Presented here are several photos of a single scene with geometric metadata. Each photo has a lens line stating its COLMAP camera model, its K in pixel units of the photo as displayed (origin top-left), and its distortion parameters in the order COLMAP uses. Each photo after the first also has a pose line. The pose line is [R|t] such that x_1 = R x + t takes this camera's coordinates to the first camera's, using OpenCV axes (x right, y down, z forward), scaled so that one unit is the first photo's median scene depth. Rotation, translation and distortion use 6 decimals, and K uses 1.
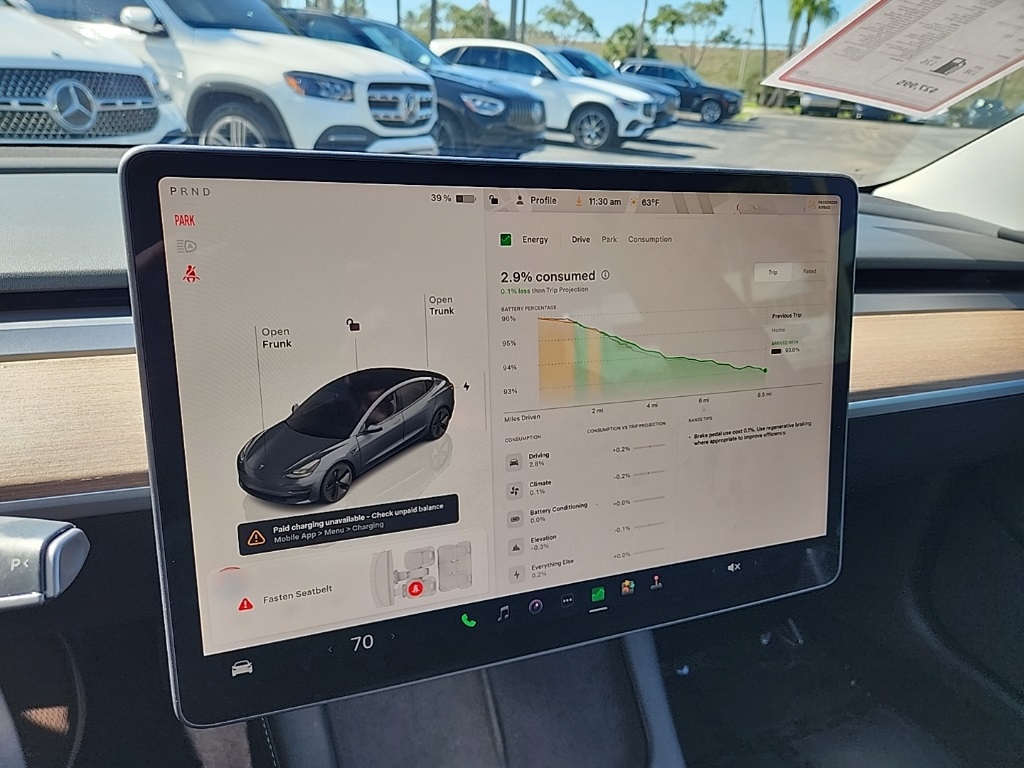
lens RADIAL K [[690.8, 0, 511.0], [0, 690.8, 391.9], [0, 0, 1]] dist [0.045922, -0.052612]
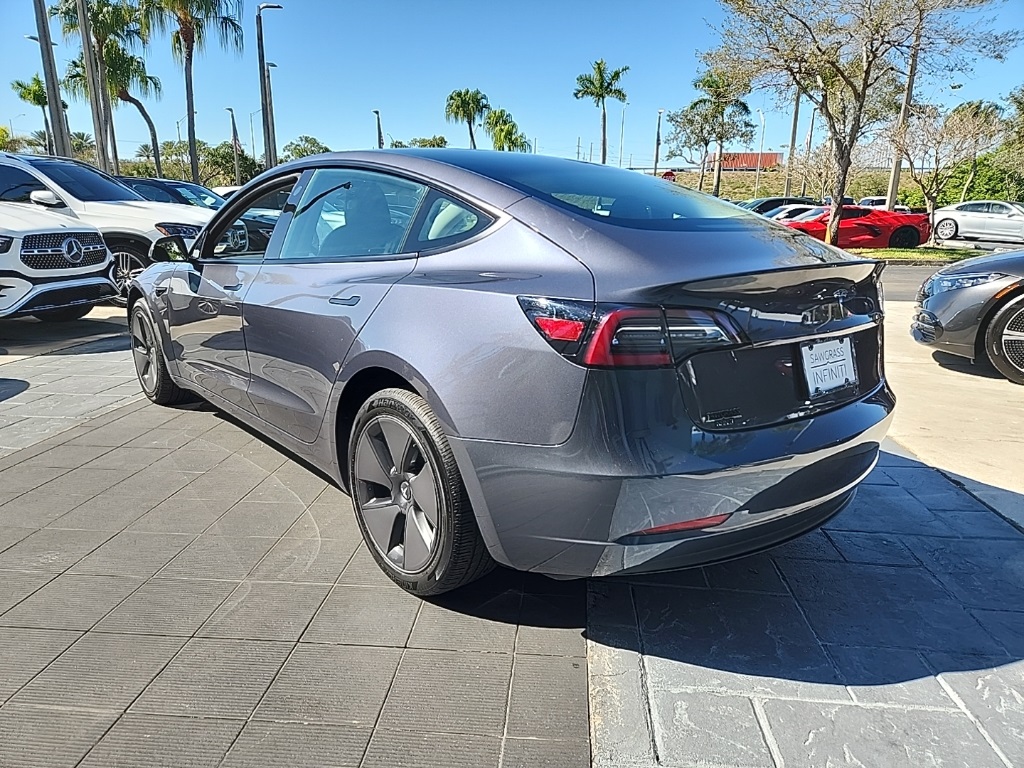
lens RADIAL K [[687.9, 0, 516.8], [0, 687.9, 379.0], [0, 0, 1]] dist [0.050322, -0.052092]
pose [[0.939749, -0.131237, 0.315673, -0.668692], [0.181254, 0.974184, -0.134583, 2.168421], [-0.289861, 0.183691, 0.939275, -5.711436]]
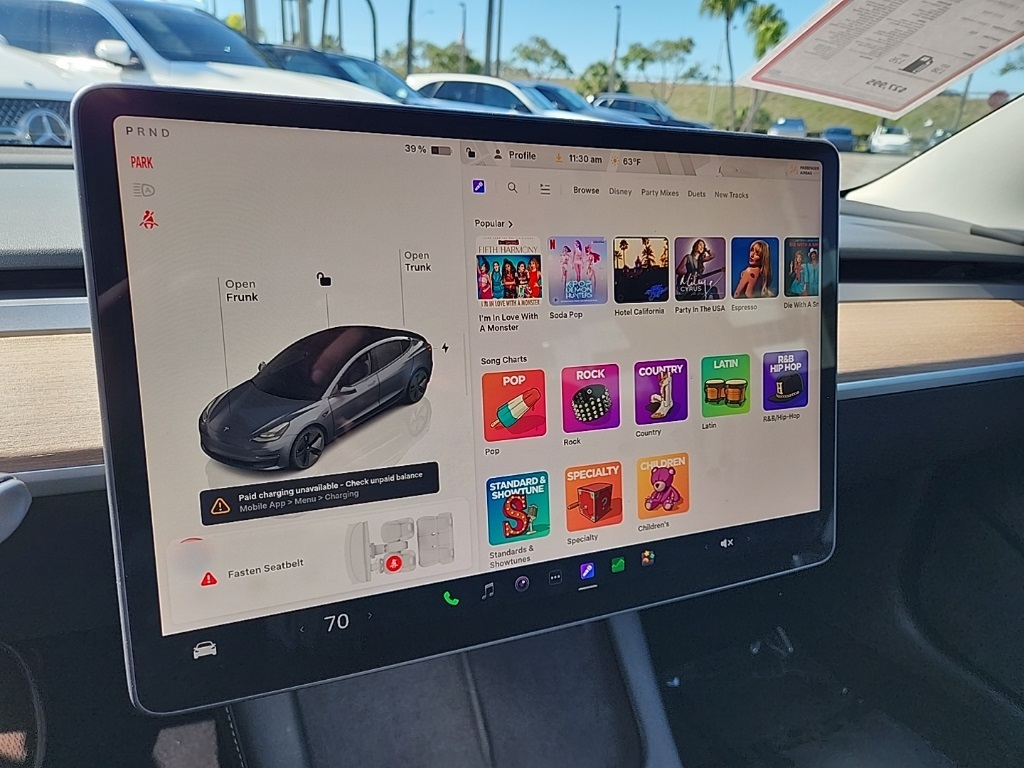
lens RADIAL K [[690.2, 0, 514.2], [0, 690.2, 391.3], [0, 0, 1]] dist [0.050402, -0.058486]
pose [[0.999333, -0.016467, 0.032598, -0.000671], [0.017875, 0.998898, -0.043393, 0.046846], [-0.031848, 0.043947, 0.998526, 0.023498]]
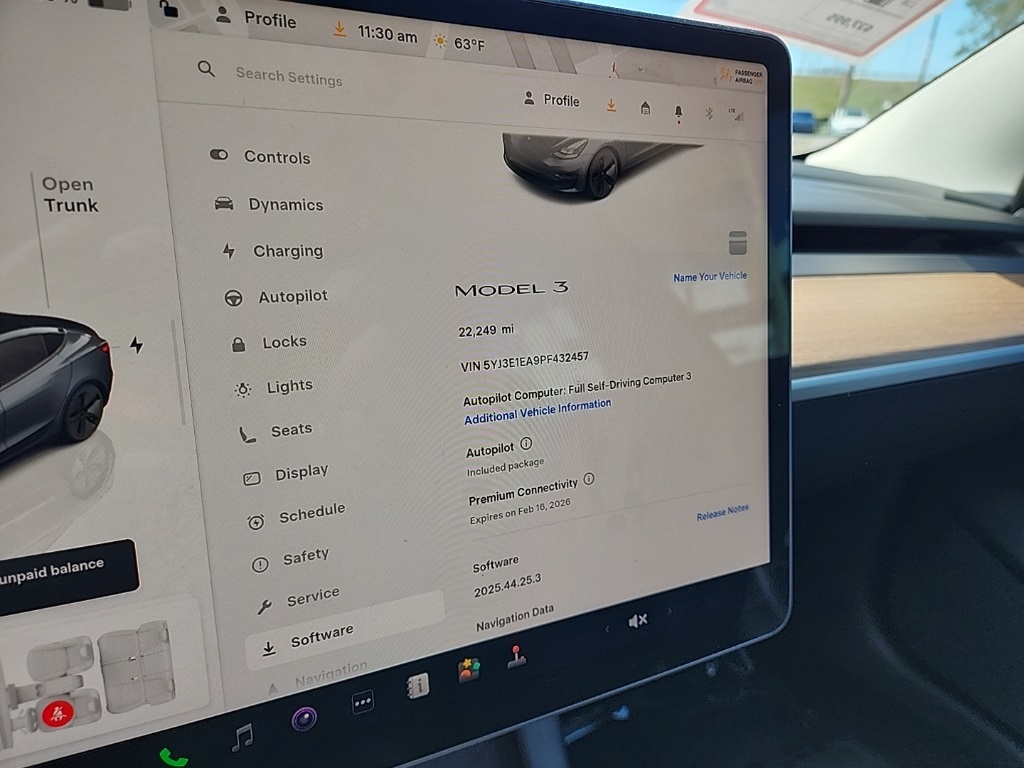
lens RADIAL K [[704.6, 0, 524.8], [0, 704.6, 394.4], [0, 0, 1]] dist [0.034263, -0.051669]
pose [[0.995027, -0.036558, 0.092654, 0.094609], [0.038607, 0.999046, -0.020422, 0.027265], [-0.091819, 0.023897, 0.995489, 0.198238]]
